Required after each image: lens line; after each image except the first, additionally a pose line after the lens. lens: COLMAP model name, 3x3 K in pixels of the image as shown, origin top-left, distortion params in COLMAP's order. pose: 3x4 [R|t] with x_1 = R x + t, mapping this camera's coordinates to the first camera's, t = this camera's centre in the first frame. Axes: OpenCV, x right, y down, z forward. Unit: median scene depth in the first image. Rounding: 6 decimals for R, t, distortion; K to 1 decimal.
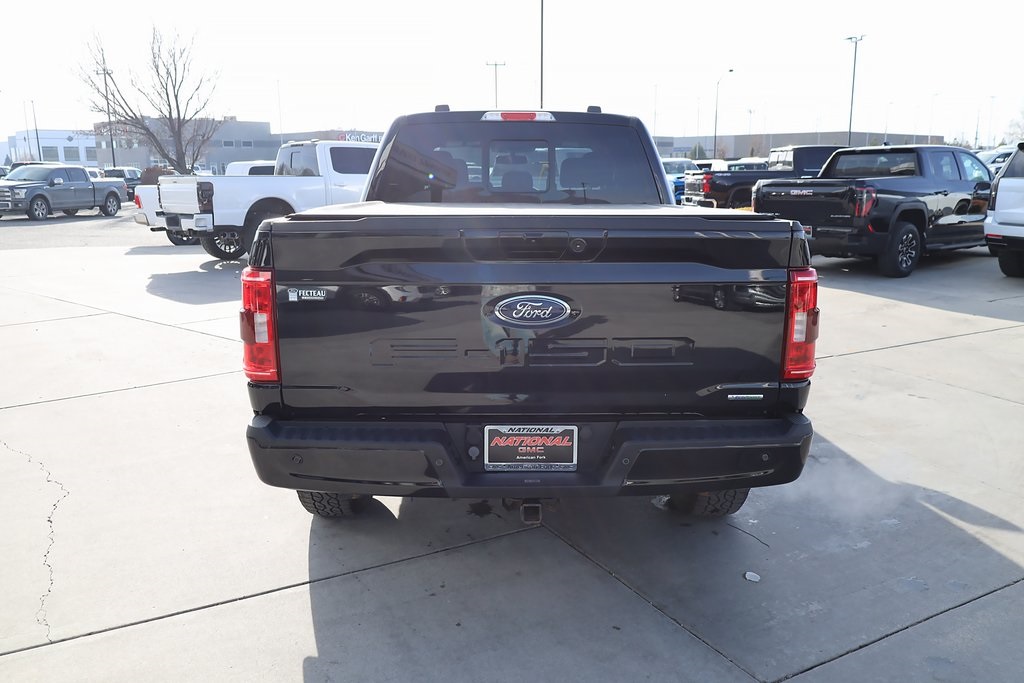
lens RADIAL K [[809.4, 0, 515.4], [0, 809.4, 344.2], [0, 0, 1]] dist [-0.024359, 0.002321]
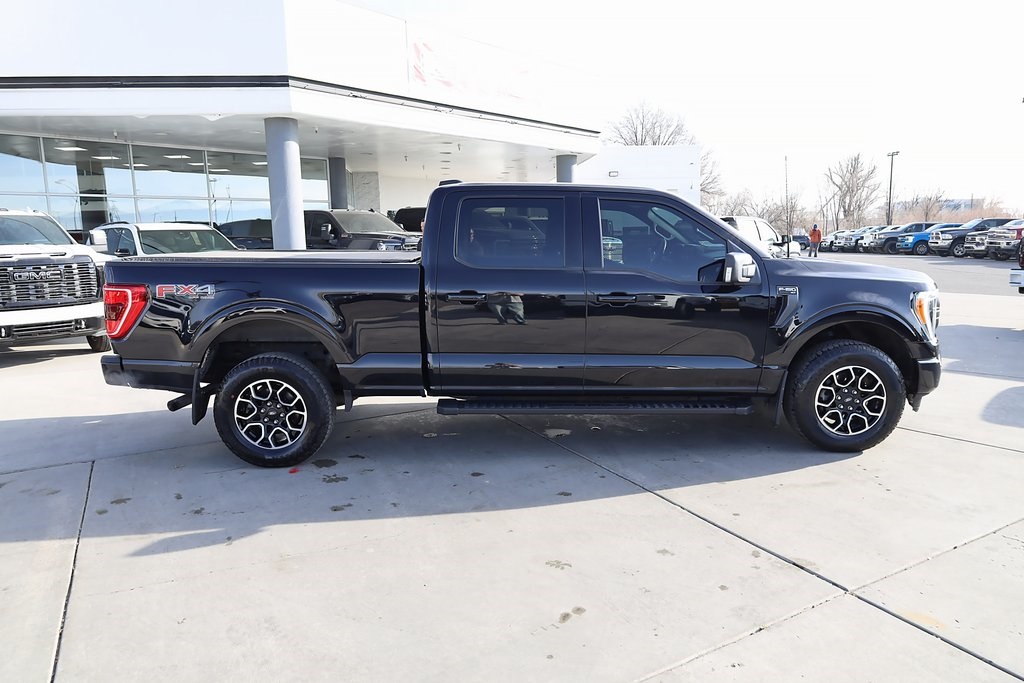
lens RADIAL K [[708.2, 0, 512.2], [0, 708.2, 337.8], [0, 0, 1]] dist [-0.011781, 0.001989]
pose [[-0.013675, 0.151532, -0.988358, 1.226802], [-0.199976, 0.968066, 0.151188, -0.249088], [0.979705, 0.199715, 0.017065, 1.141161]]
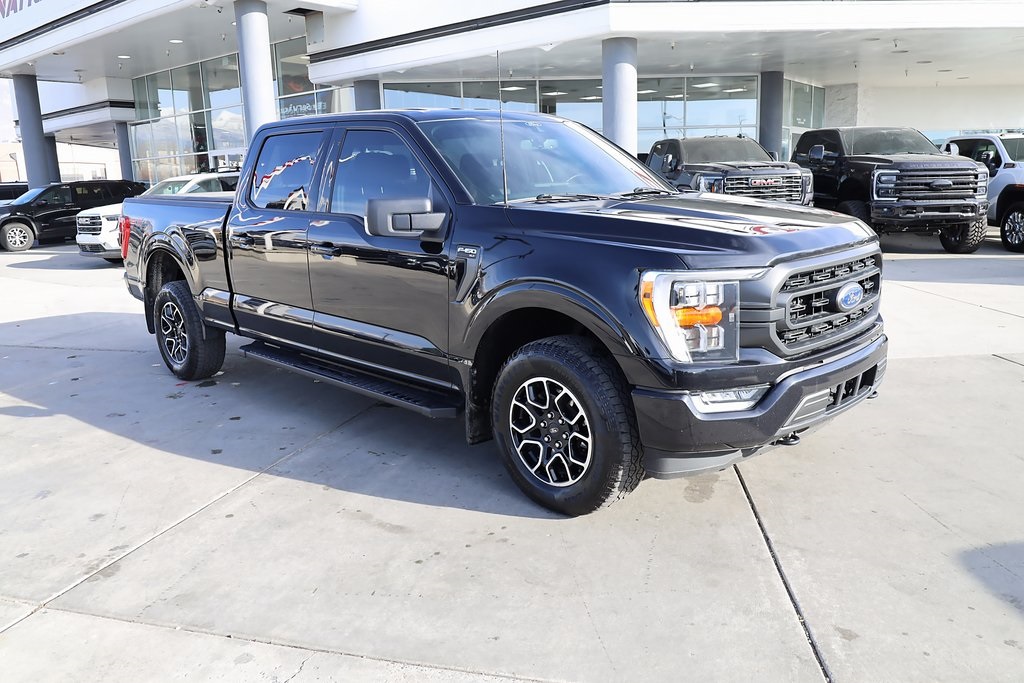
lens RADIAL K [[799.2, 0, 510.9], [0, 799.2, 339.8], [0, 0, 1]] dist [-0.012643, -0.002917]
pose [[-0.730161, 0.162218, -0.663739, 0.706945], [-0.113847, 0.928946, 0.352274, -0.444000], [0.673723, 0.332782, -0.659813, 2.120174]]
